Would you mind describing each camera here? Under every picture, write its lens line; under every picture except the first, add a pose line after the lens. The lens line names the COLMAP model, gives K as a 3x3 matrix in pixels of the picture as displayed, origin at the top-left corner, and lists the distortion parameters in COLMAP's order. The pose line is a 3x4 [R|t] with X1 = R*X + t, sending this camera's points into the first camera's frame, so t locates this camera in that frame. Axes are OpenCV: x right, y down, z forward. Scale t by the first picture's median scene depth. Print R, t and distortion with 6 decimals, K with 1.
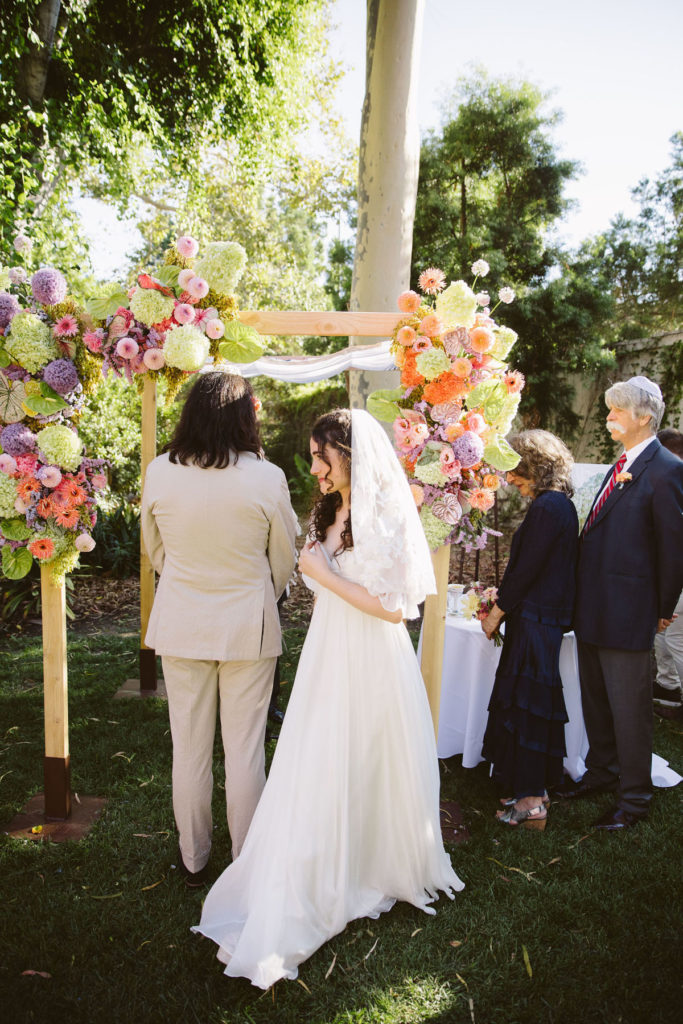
lens RADIAL K [[746.0, 0, 341.5], [0, 746.0, 512.0], [0, 0, 1]] dist [-0.099858, -0.000663]
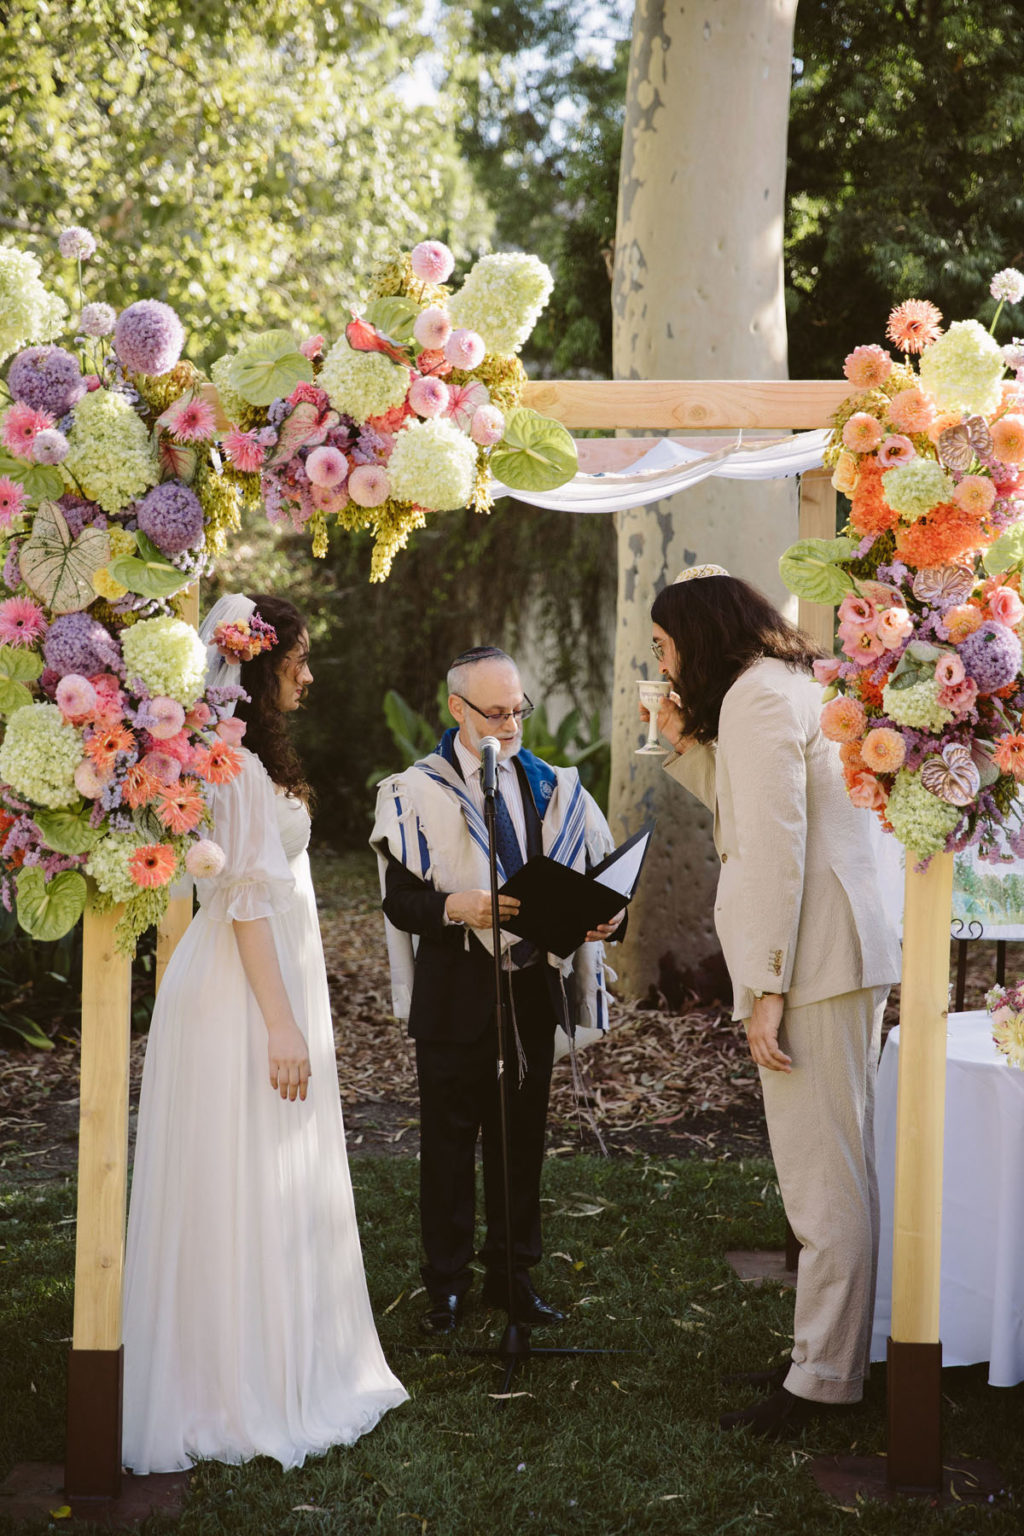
lens RADIAL K [[2857.3, 0, 512.0], [0, 2857.3, 768.0], [0, 0, 1]] dist [0.175975, -0.317189]
pose [[0.999574, -0.014087, 0.025549, -0.205238], [0.015414, 0.998500, -0.052528, 0.088795], [-0.024770, 0.052899, 0.998293, -0.935530]]
